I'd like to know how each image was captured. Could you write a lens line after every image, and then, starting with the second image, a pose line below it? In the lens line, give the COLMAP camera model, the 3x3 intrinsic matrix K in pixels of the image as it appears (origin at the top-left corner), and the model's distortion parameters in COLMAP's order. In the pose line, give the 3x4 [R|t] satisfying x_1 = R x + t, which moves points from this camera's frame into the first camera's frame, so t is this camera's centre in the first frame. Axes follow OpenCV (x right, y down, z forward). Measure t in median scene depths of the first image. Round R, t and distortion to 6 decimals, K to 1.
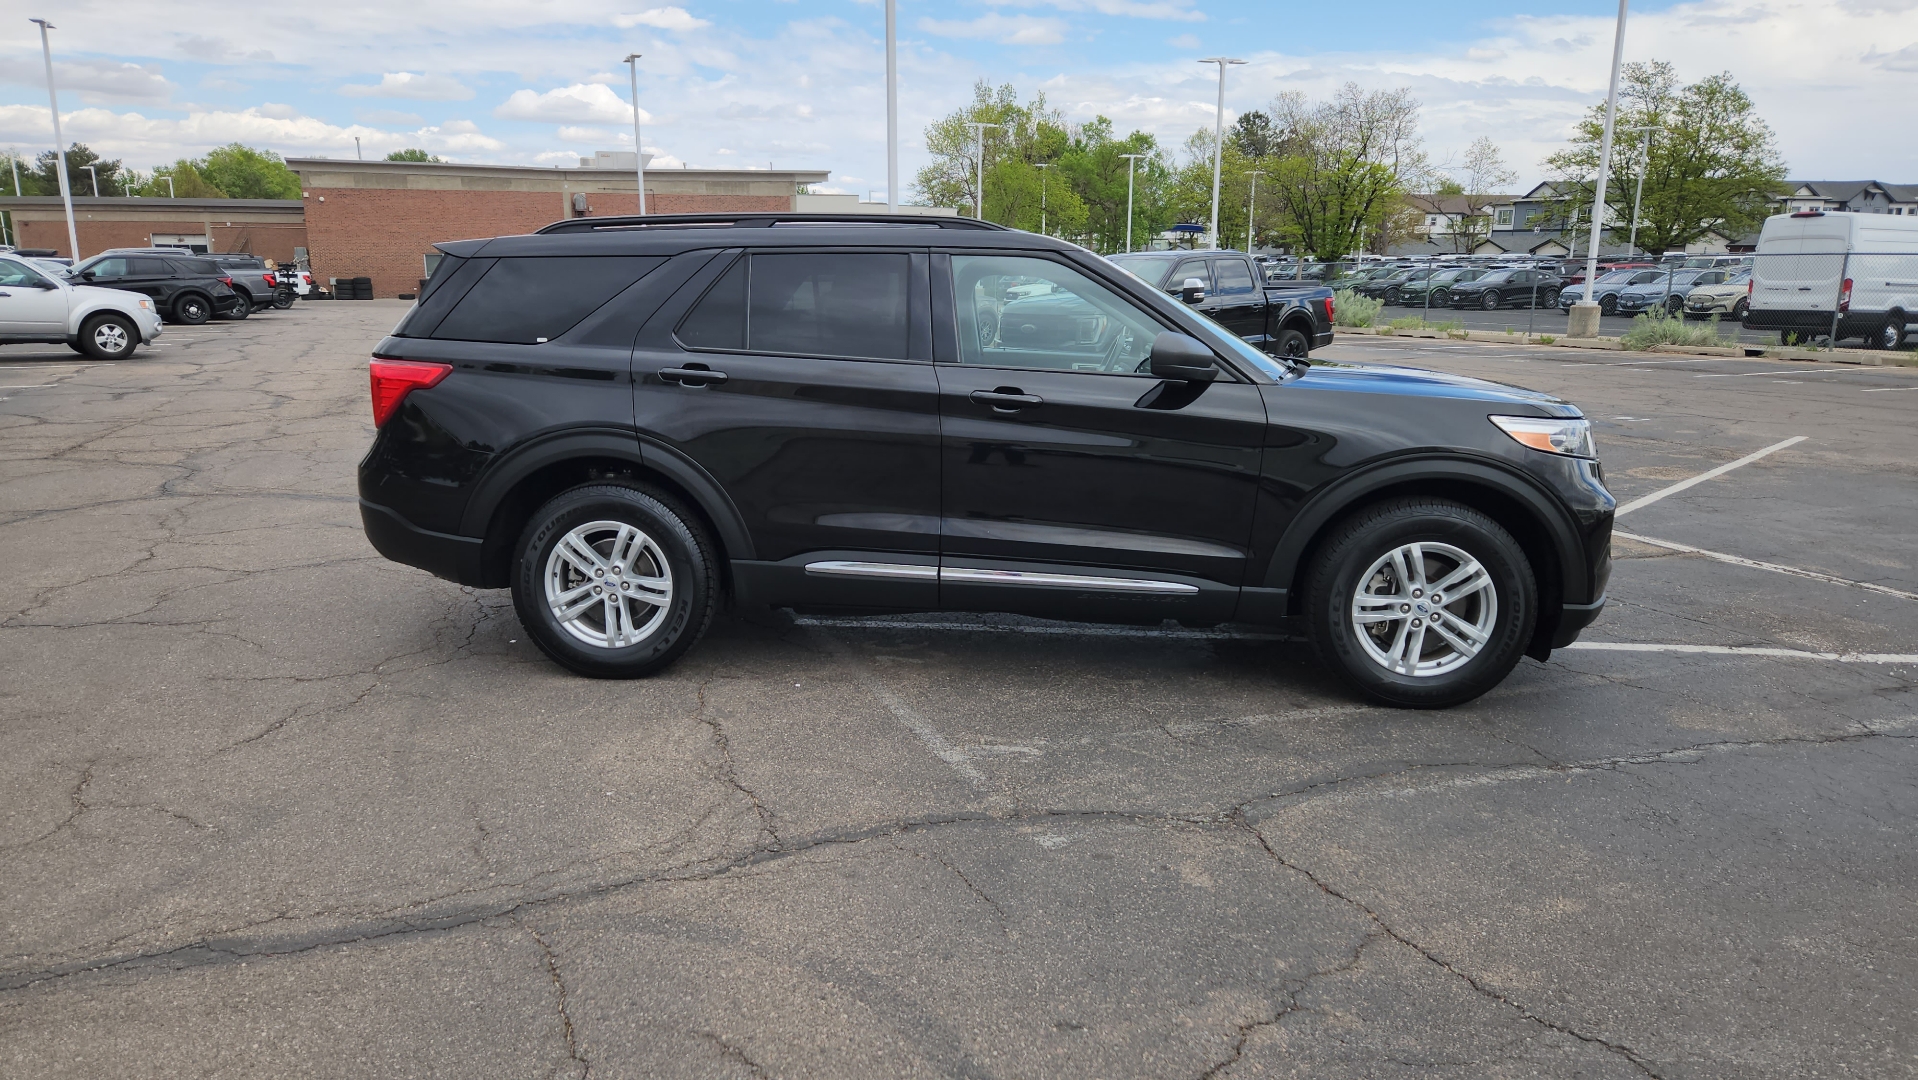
lens RADIAL K [[1283.4, 0, 921.3], [0, 1283.4, 547.2], [0, 0, 1]] dist [0.076333, -0.061963]
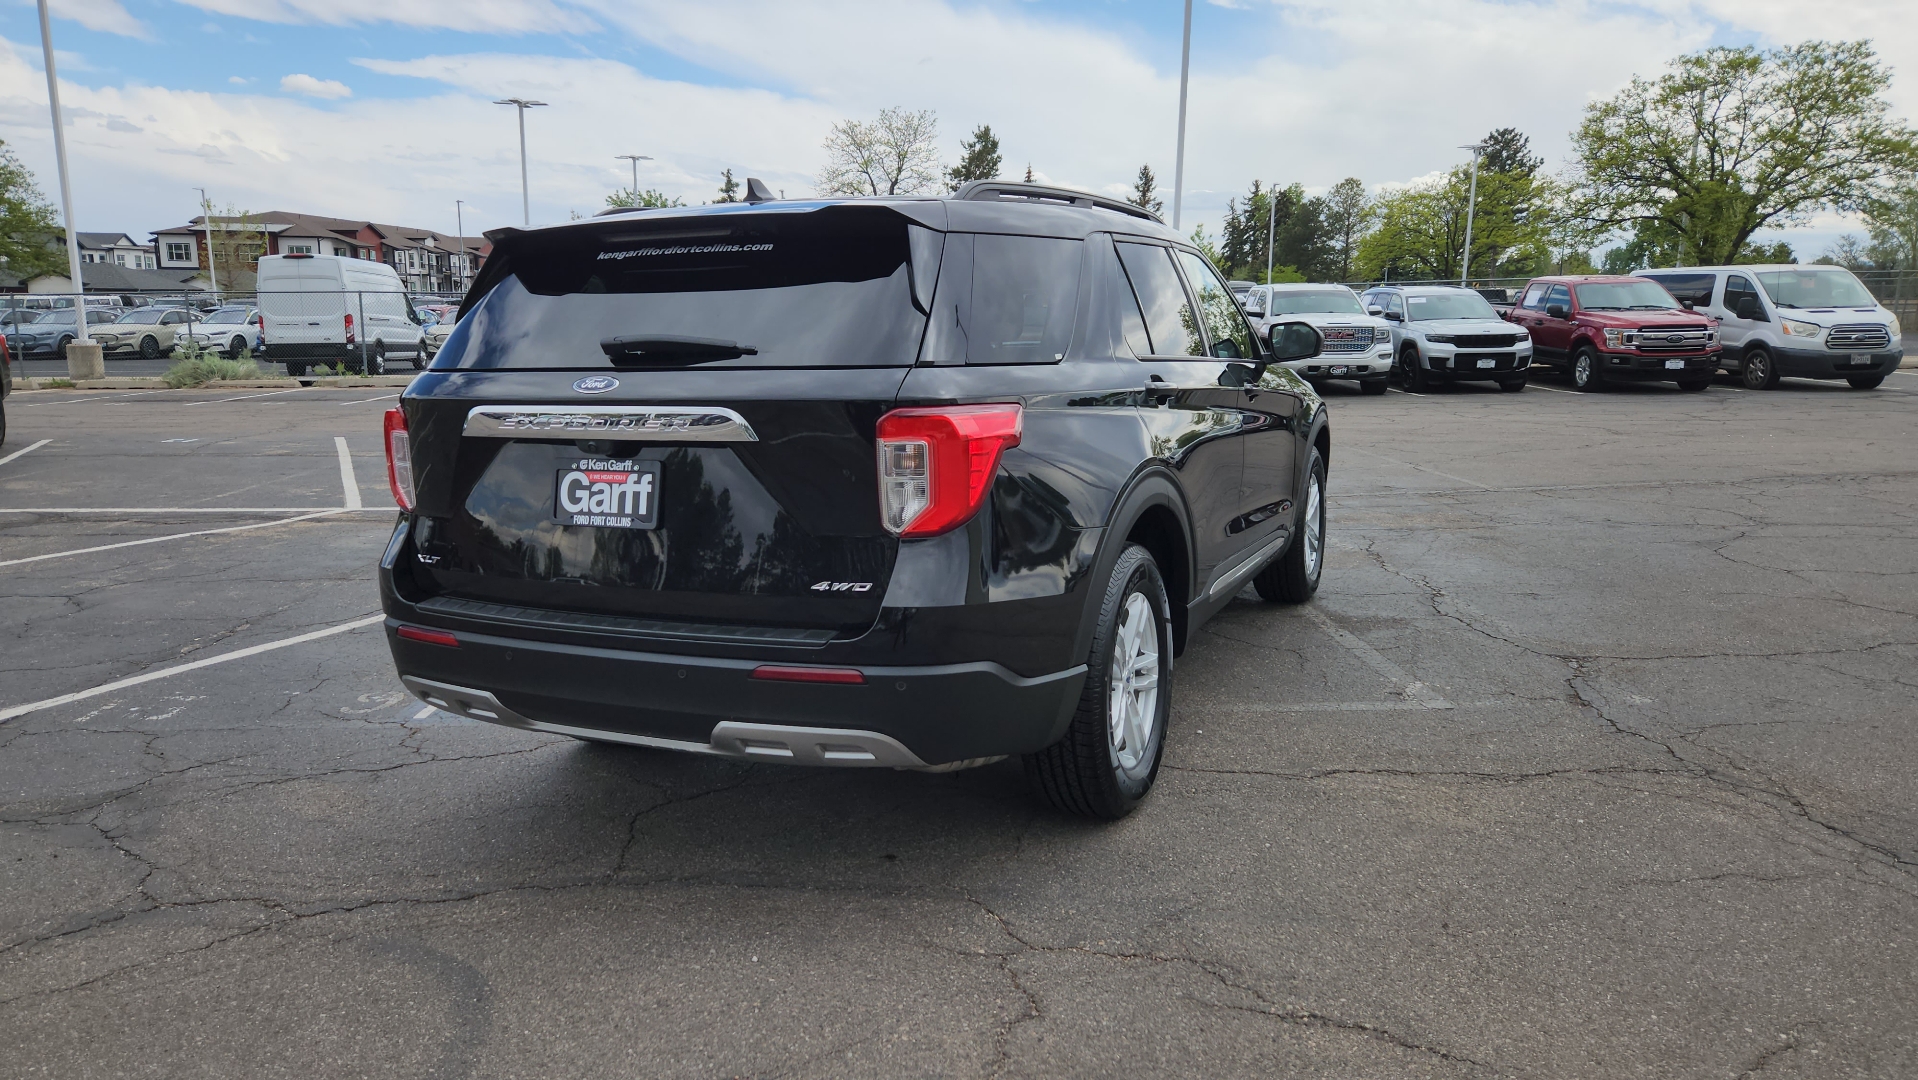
lens RADIAL K [[1274.8, 0, 920.8], [0, 1274.8, 549.4], [0, 0, 1]] dist [0.071054, -0.056771]
pose [[0.351704, -0.178039, 0.919024, -0.944183], [0.205064, 0.972555, 0.109933, -0.149151], [-0.913374, 0.149795, 0.378561, 0.820997]]
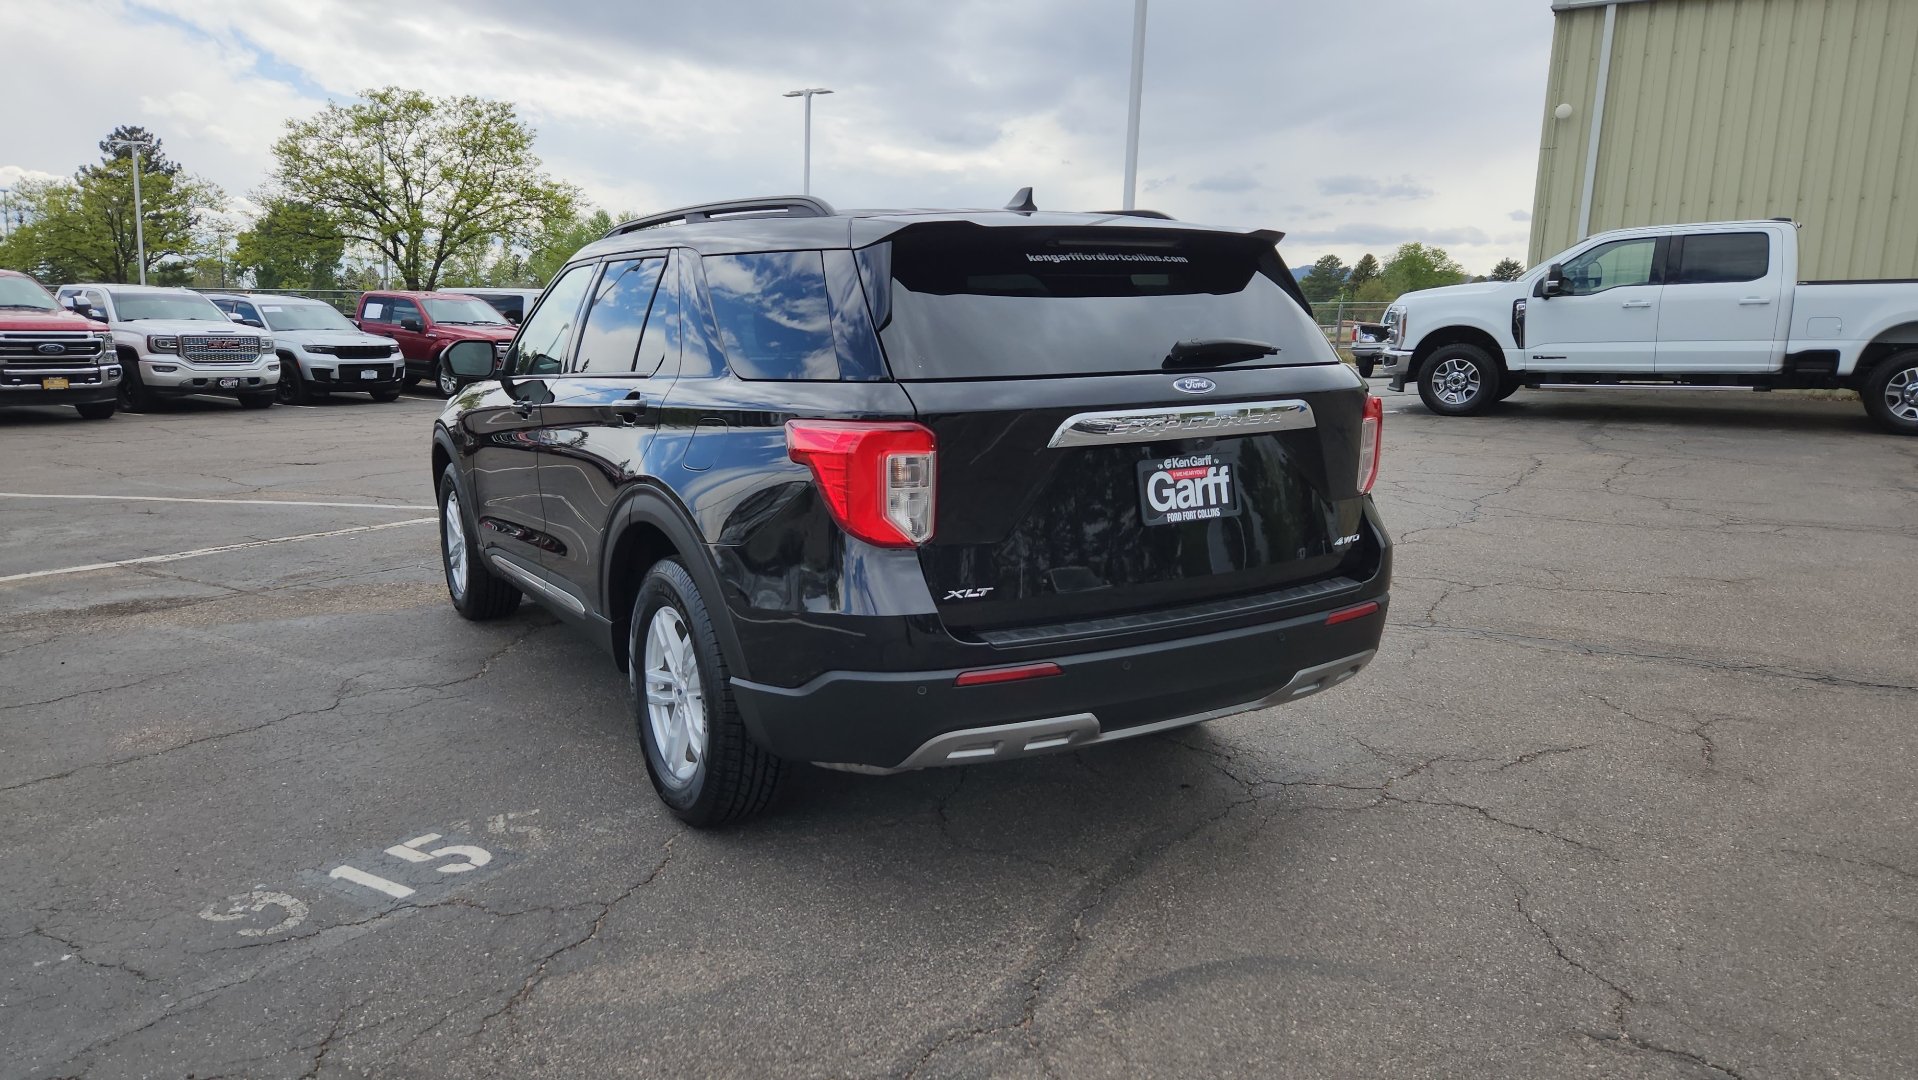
lens RADIAL K [[1274.8, 0, 920.8], [0, 1274.8, 549.4], [0, 0, 1]] dist [0.071054, -0.056771]
pose [[-0.581164, -0.150358, 0.799775, -0.873092], [0.157678, 0.943353, 0.291929, -0.315903], [-0.798364, 0.295766, -0.524535, 1.623941]]
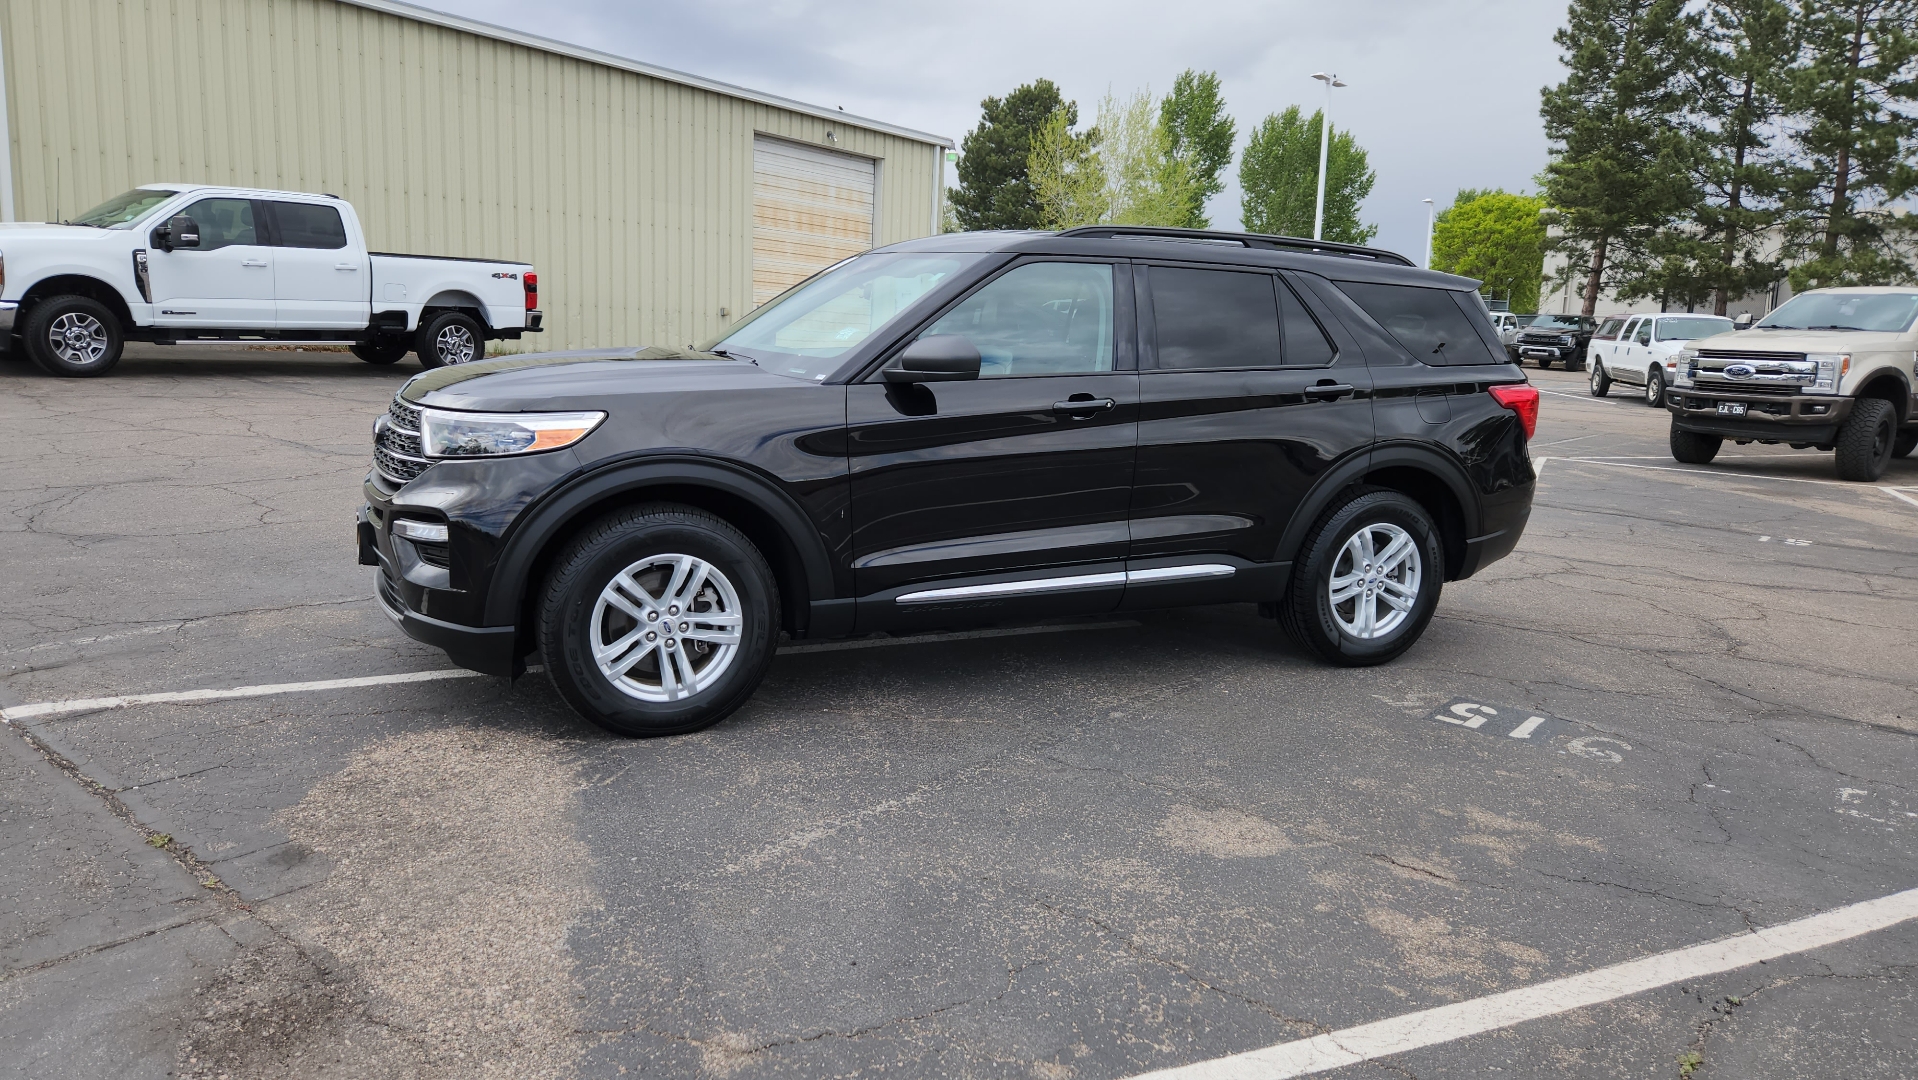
lens RADIAL K [[1283.4, 0, 921.3], [0, 1283.4, 547.2], [0, 0, 1]] dist [0.076333, -0.061963]
pose [[-0.867134, 0.045017, -0.496036, 0.679349], [-0.148185, 0.927492, 0.343220, -0.393583], [0.475520, 0.371123, -0.797589, 2.062703]]
